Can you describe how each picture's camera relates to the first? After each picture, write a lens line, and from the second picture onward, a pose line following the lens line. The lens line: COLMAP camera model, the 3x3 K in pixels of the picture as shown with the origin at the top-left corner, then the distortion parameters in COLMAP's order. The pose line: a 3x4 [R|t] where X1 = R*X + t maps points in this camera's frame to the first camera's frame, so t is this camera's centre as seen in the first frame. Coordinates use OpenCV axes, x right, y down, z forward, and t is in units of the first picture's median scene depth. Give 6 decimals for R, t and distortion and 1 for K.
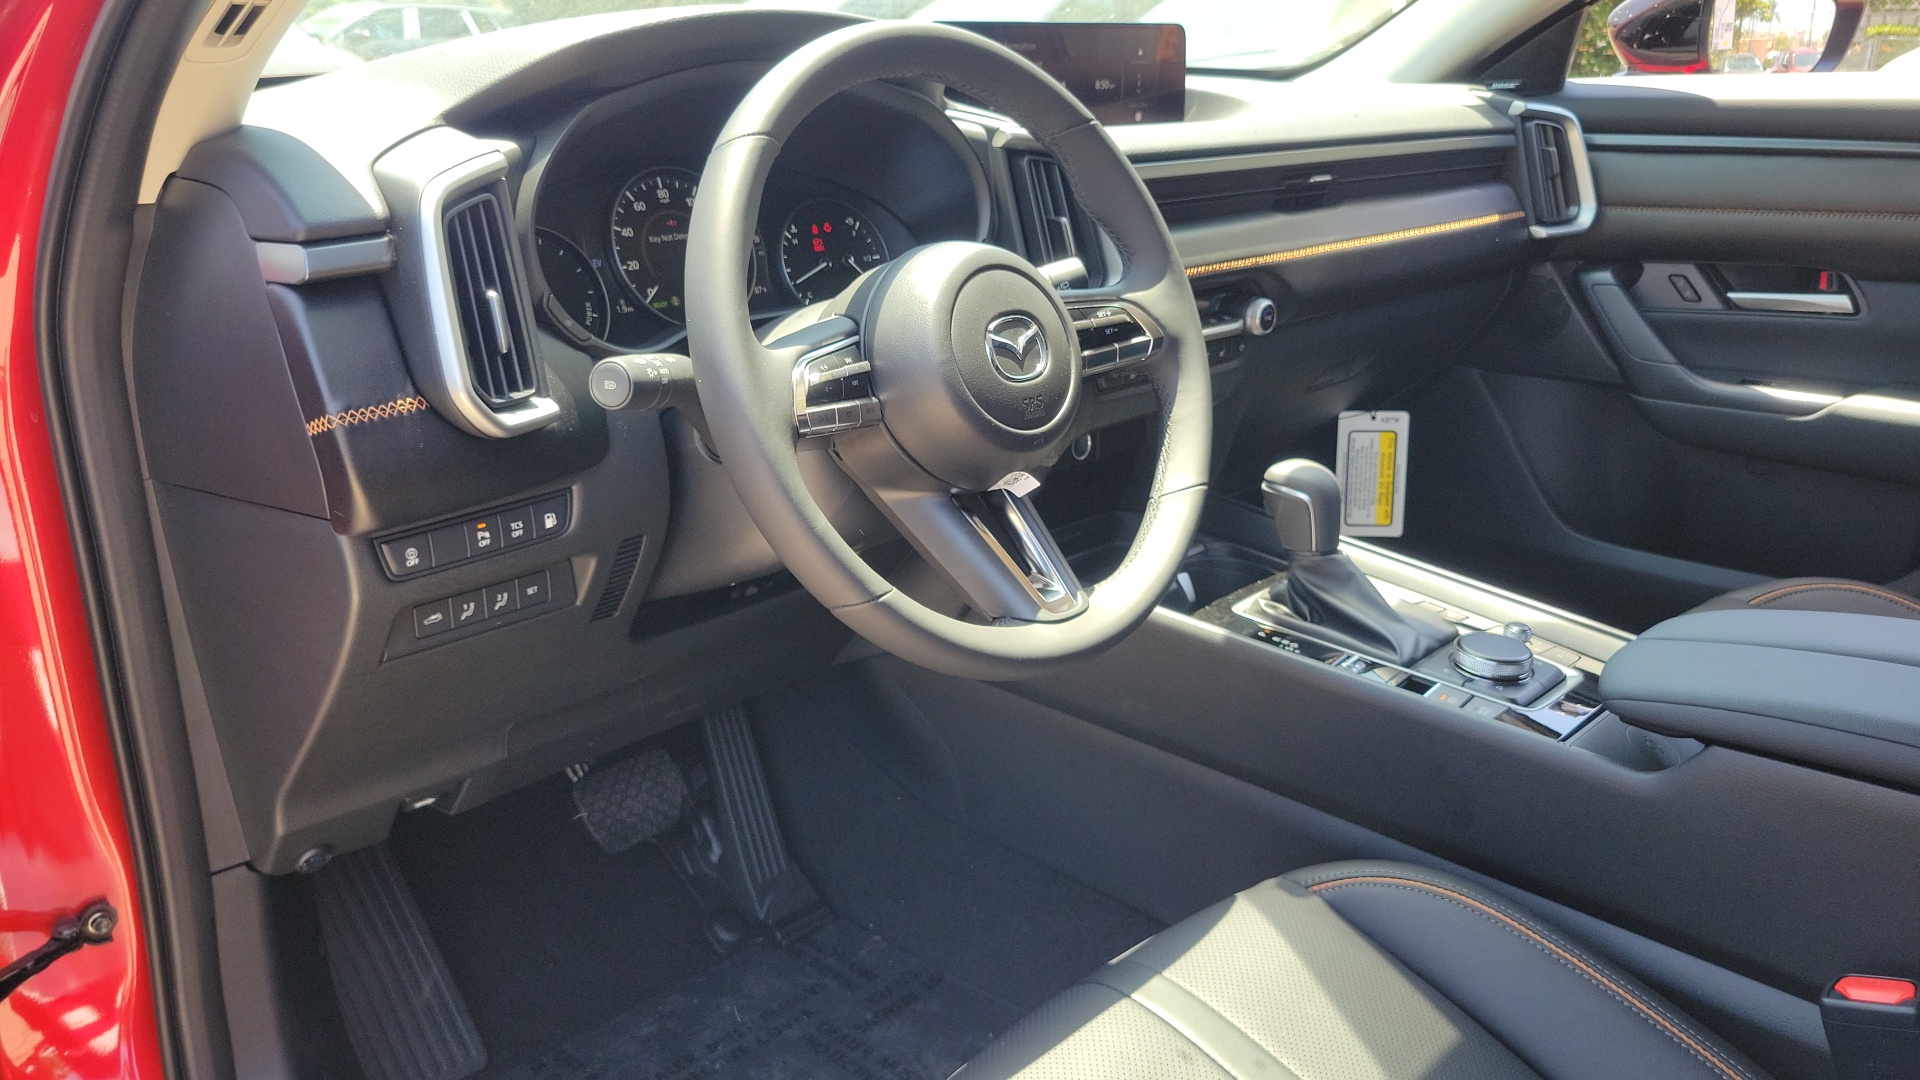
lens RADIAL K [[1462.1, 0, 963.6], [0, 1462.1, 530.4], [0, 0, 1]] dist [0.020412, -0.000571]
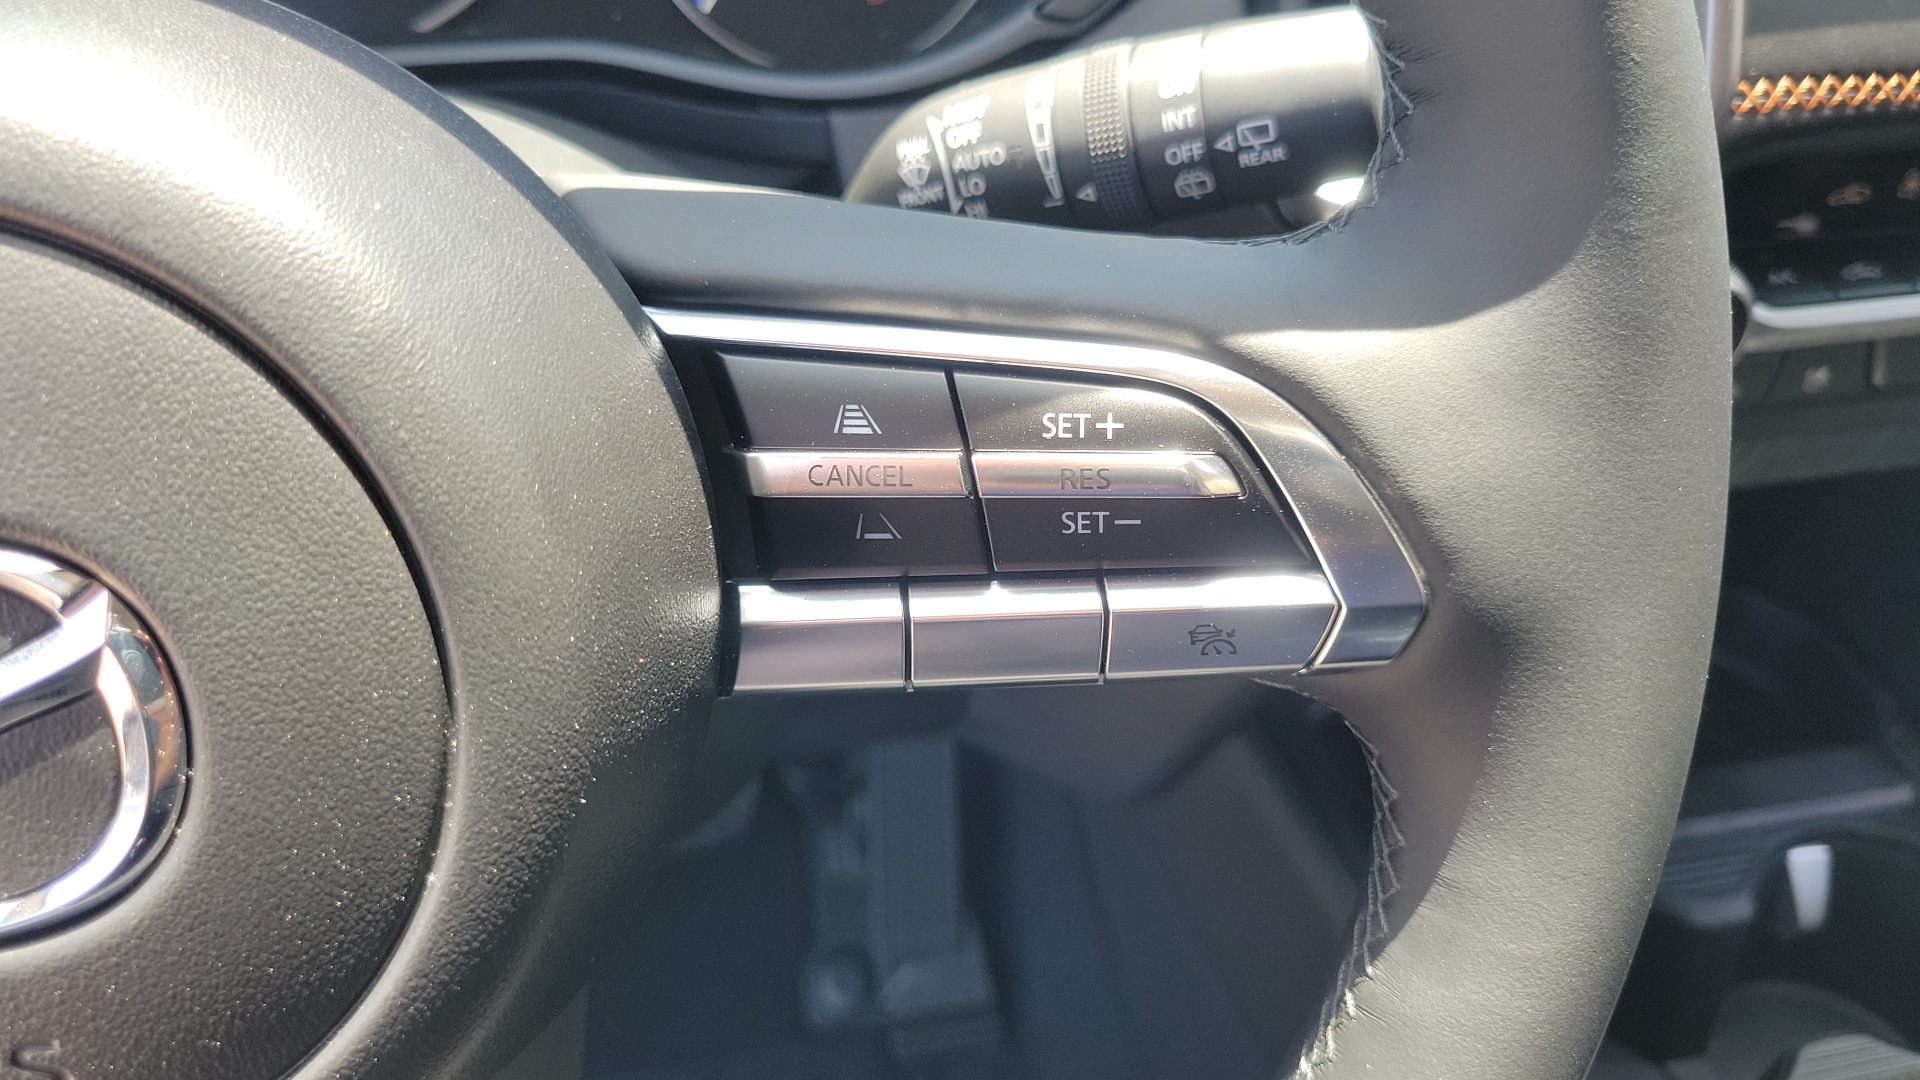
lens RADIAL K [[1507.2, 0, 963.4], [0, 1507.2, 537.4], [0, 0, 1]] dist [0.008928, -0.000007]
pose [[0.828108, 0.325018, -0.456728, 0.157776], [-0.179603, 0.925641, 0.333063, -0.175914], [0.531018, -0.193782, 0.824905, 0.750582]]
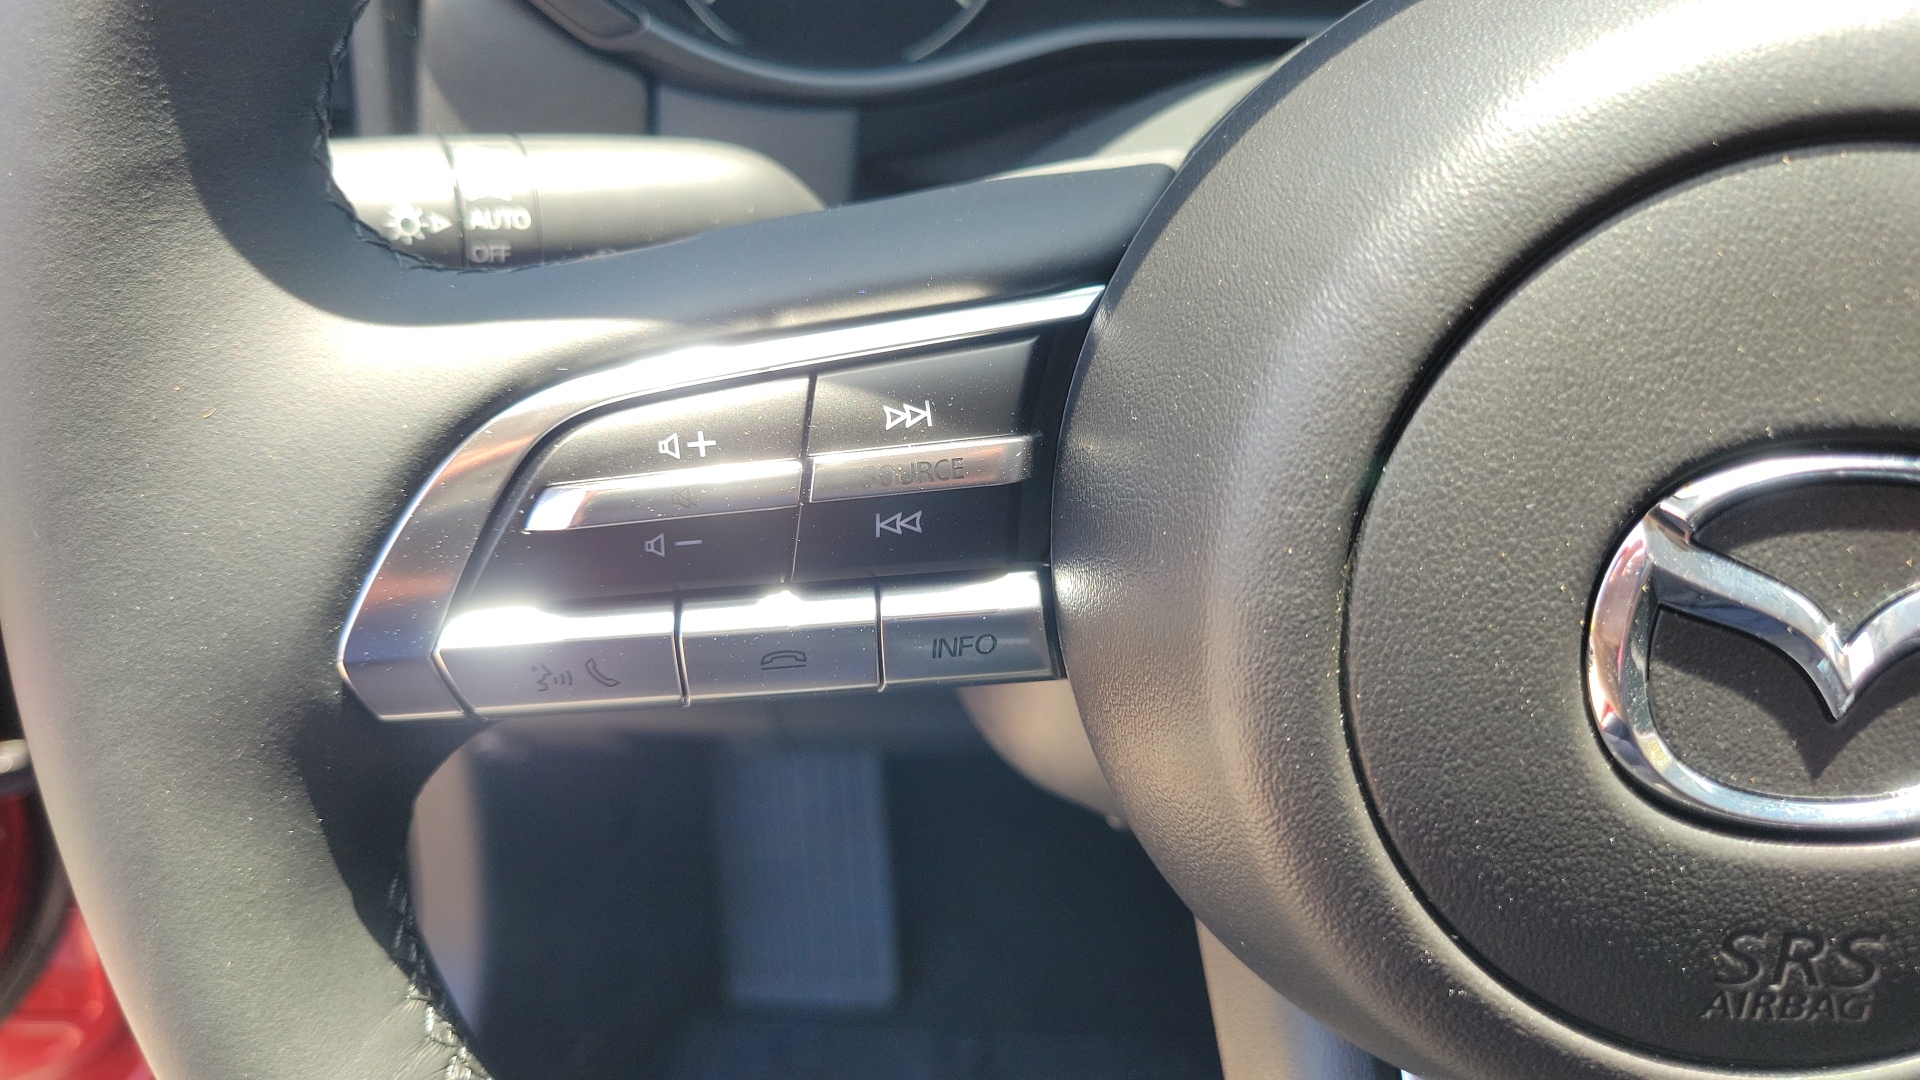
lens RADIAL K [[1507.2, 0, 963.4], [0, 1507.2, 537.4], [0, 0, 1]] dist [0.008928, -0.000007]
pose [[0.675775, 0.421022, -0.605036, 0.056089], [-0.227642, 0.899905, 0.371954, -0.143164], [0.701076, -0.113625, 0.703975, 0.647504]]
